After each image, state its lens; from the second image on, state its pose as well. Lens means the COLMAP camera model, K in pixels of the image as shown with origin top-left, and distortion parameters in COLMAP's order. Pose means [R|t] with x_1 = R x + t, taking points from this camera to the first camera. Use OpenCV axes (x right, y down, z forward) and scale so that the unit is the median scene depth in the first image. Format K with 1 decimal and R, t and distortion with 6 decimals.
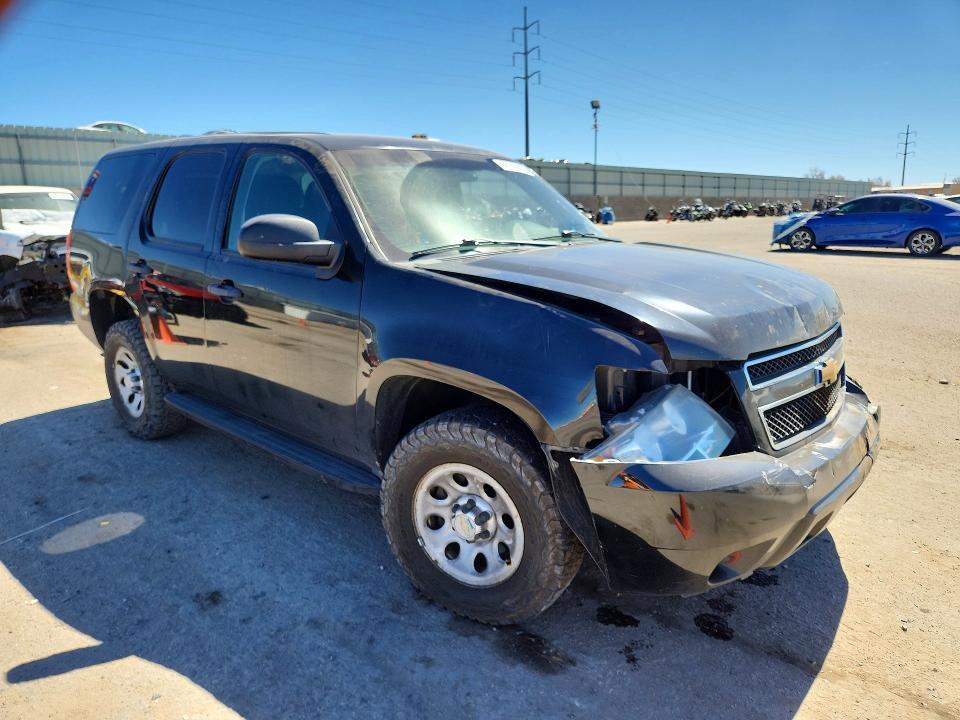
lens RADIAL K [[740.6, 0, 473.2], [0, 740.6, 355.3], [0, 0, 1]] dist [0.003211, -0.006888]
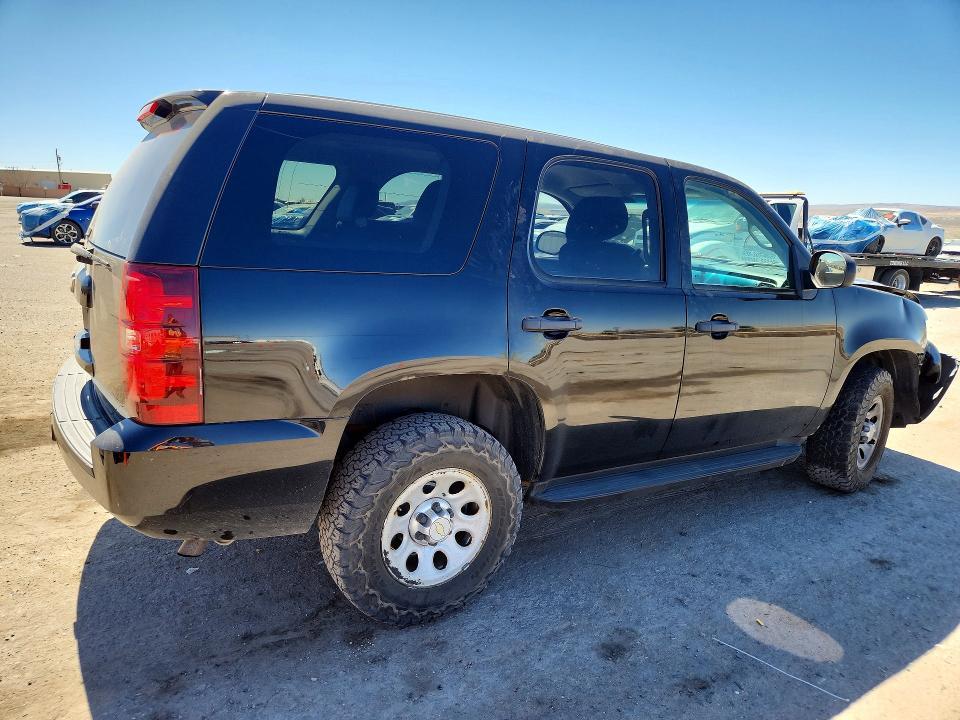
lens RADIAL K [[740.6, 0, 473.2], [0, 740.6, 355.3], [0, 0, 1]] dist [0.003211, -0.006888]
pose [[0.174852, -0.160130, 0.971486, -1.301558], [0.131698, 0.981624, 0.138097, -0.218678], [-0.975747, 0.103797, 0.192728, 1.119279]]
